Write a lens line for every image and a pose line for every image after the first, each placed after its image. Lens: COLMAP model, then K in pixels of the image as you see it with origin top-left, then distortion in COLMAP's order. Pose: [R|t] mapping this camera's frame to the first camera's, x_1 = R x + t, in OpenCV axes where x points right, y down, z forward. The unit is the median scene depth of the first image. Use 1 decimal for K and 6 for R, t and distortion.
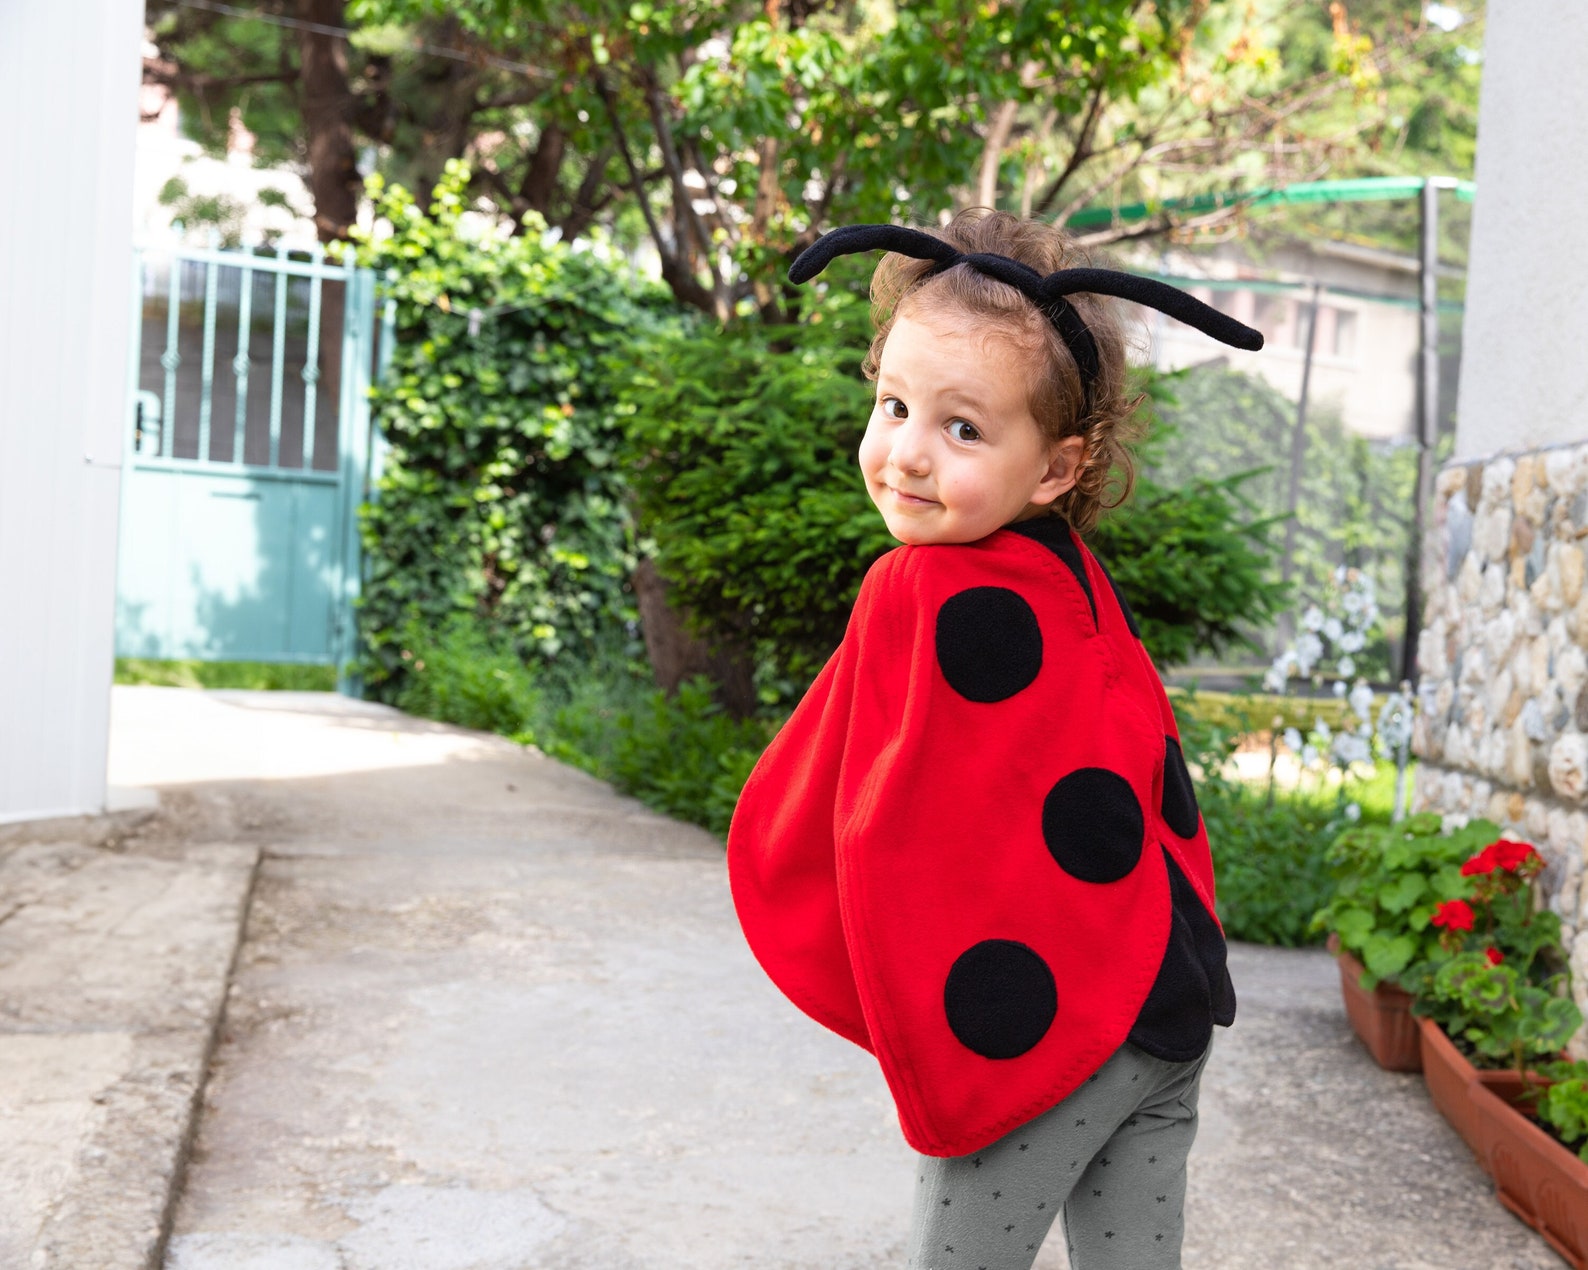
lens RADIAL K [[3685.7, 0, 794.8], [0, 3685.7, 594.1], [0, 0, 1]] dist [0.151209, 1.006155]
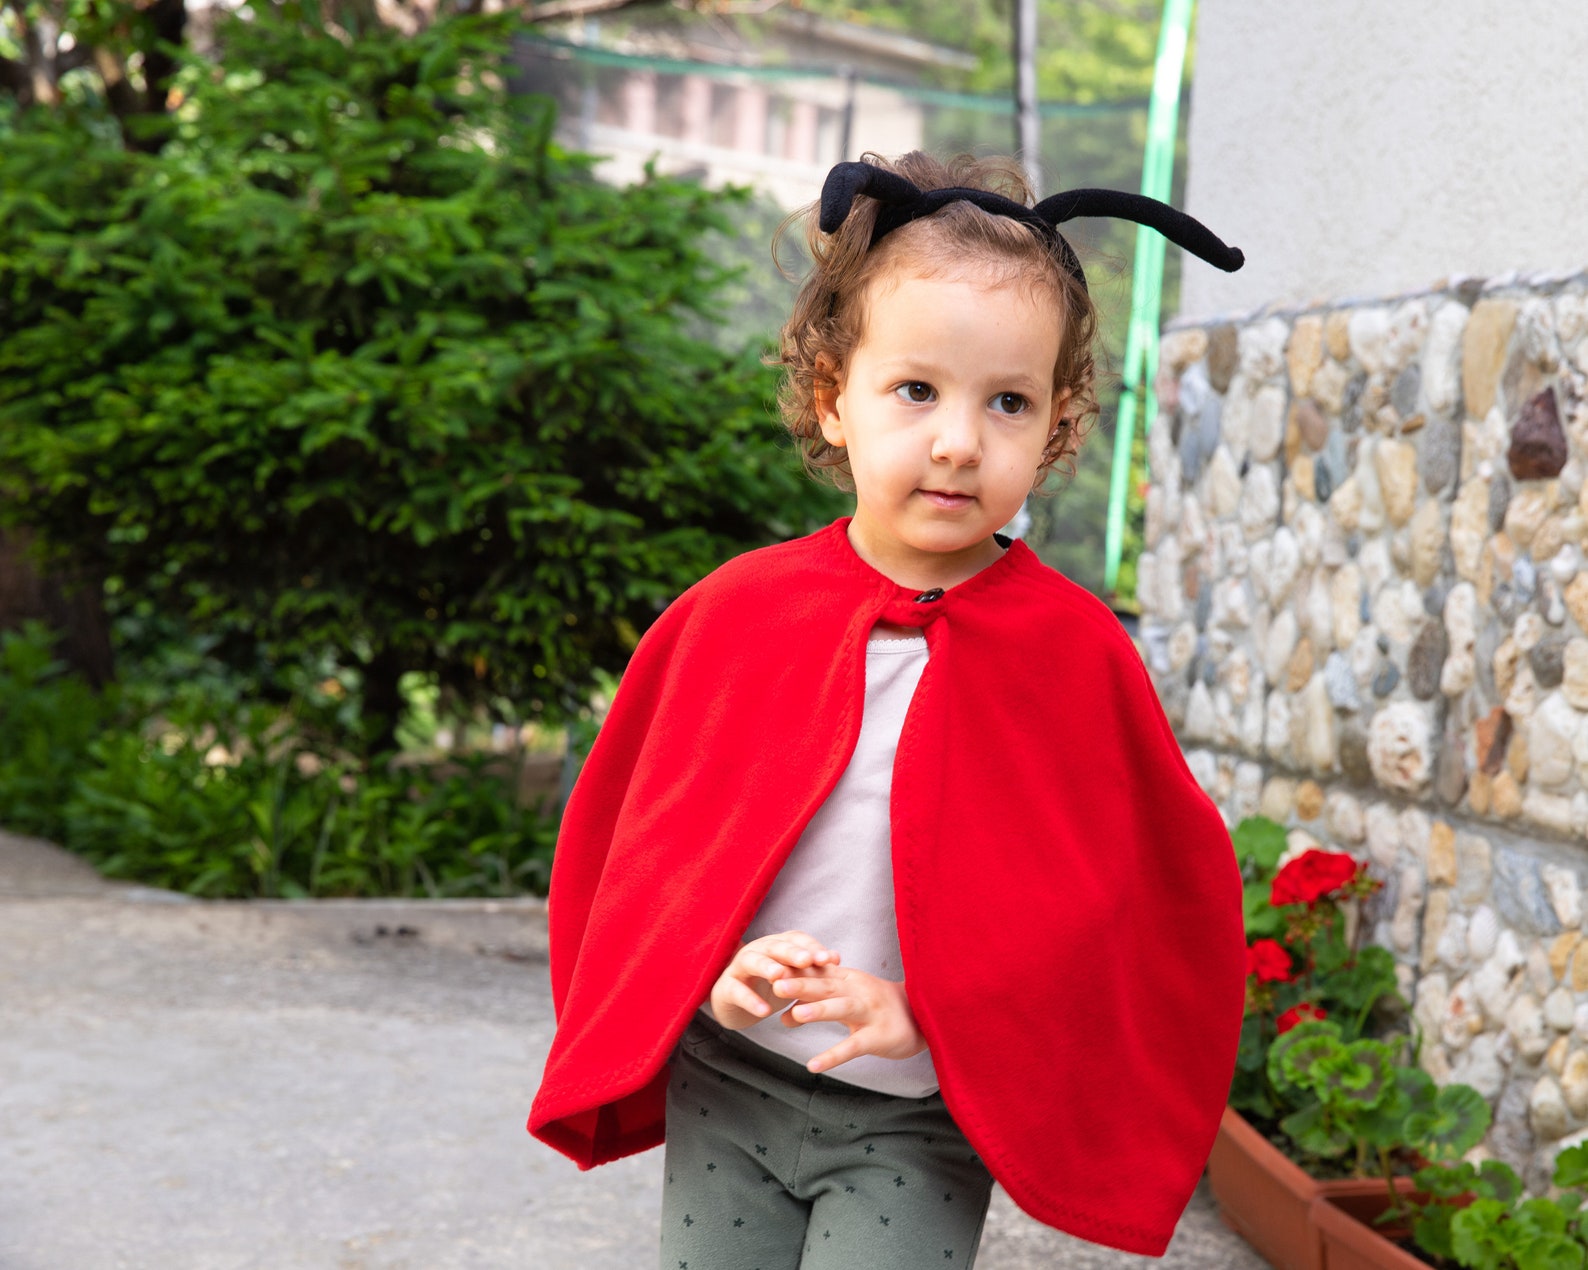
lens RADIAL K [[3685.7, 0, 794.8], [0, 3685.7, 594.1], [0, 0, 1]] dist [0.151209, 1.006155]
pose [[0.950303, -0.028667, 0.310004, -0.112778], [0.010913, 0.998207, 0.058851, -0.024088], [-0.311135, -0.052543, 0.948912, 0.311052]]
